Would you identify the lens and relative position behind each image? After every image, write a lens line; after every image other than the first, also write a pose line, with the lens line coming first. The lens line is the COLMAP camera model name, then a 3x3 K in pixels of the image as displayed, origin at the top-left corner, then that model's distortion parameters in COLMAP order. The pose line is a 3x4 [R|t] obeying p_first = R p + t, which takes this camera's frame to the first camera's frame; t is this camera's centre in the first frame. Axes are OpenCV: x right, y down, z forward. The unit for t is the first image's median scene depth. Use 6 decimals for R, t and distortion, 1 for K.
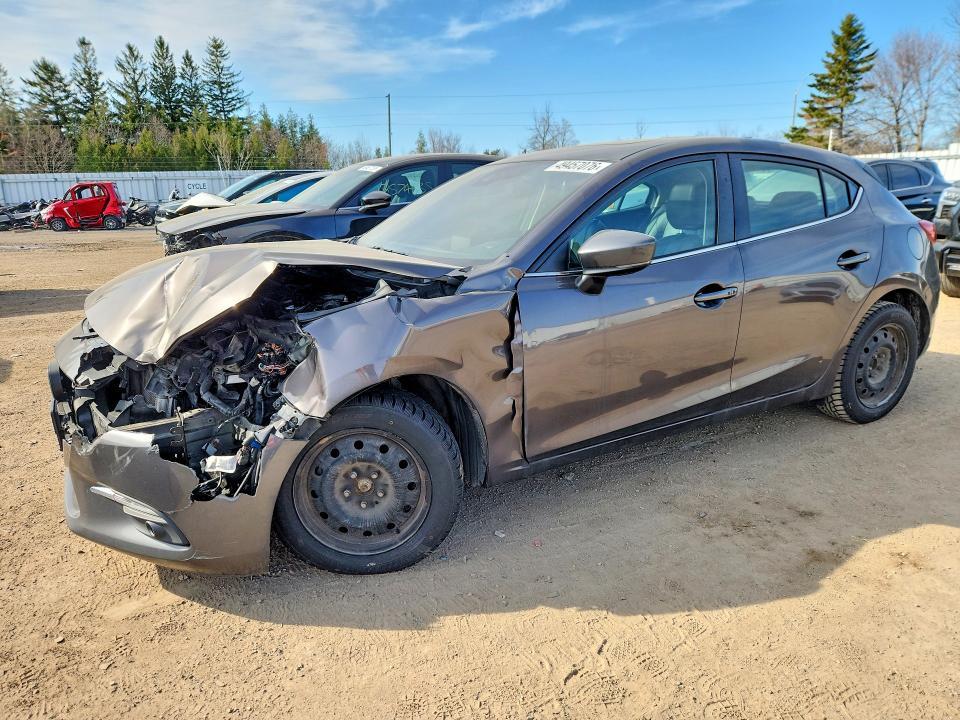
lens RADIAL K [[672.0, 0, 480.0], [0, 672.0, 360.0], [0, 0, 1]] dist [0.070791, -0.059609]
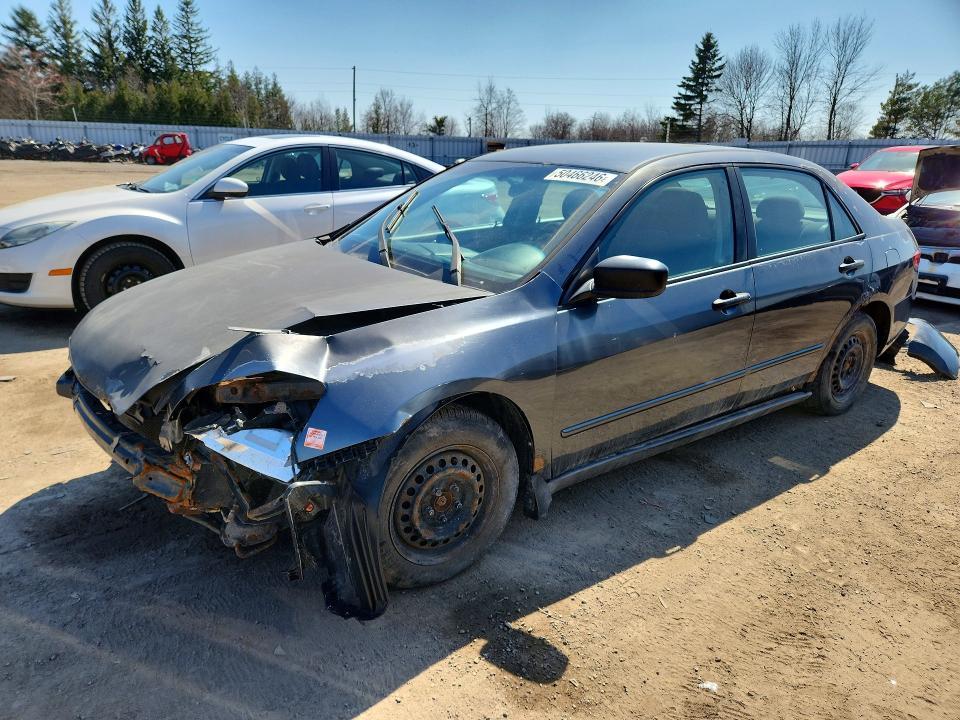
lens RADIAL K [[672.0, 0, 480.0], [0, 672.0, 360.0], [0, 0, 1]] dist [0.070791, -0.059609]
pose [[0.996198, 0.026730, 0.082920, 0.000709], [-0.030884, 0.998310, 0.049231, 0.035642], [-0.081464, -0.051605, 0.995339, -0.142948]]
